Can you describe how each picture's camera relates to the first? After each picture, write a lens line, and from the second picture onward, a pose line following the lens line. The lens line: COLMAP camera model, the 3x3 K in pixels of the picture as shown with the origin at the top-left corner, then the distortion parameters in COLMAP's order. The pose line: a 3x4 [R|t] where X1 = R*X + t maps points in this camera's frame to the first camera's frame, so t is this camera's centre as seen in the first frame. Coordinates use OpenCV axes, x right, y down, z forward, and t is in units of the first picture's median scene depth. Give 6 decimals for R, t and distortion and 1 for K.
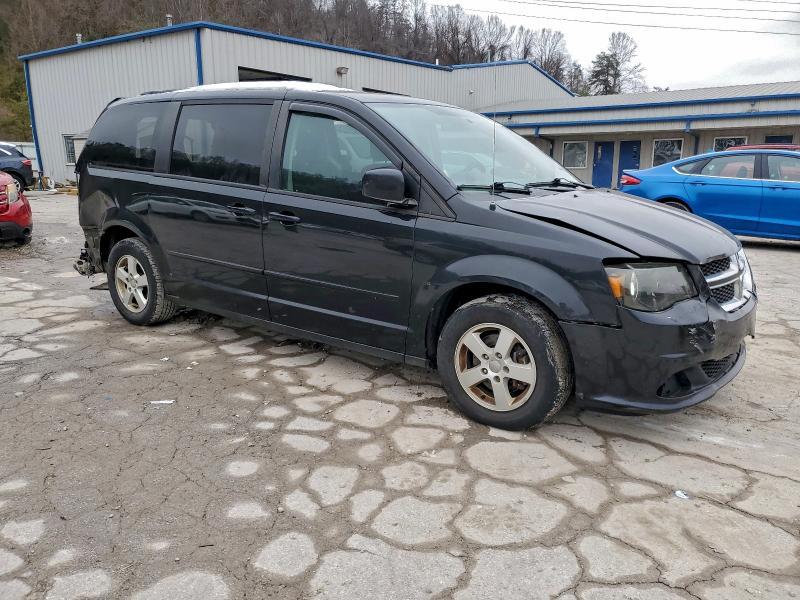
lens RADIAL K [[644.1, 0, 400.0], [0, 644.1, 300.0], [0, 0, 1]] dist [0.007590, -0.002036]
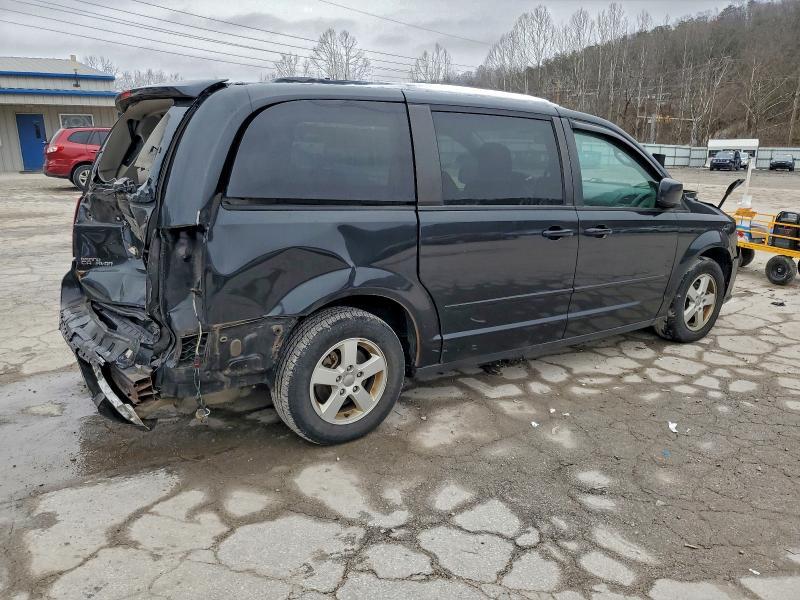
lens RADIAL K [[644.1, 0, 400.0], [0, 644.1, 300.0], [0, 0, 1]] dist [0.007590, -0.002036]
pose [[0.297183, -0.227819, 0.927244, -1.144801], [0.186622, 0.966247, 0.177590, -0.240867], [-0.936405, 0.120268, 0.329668, 0.865642]]
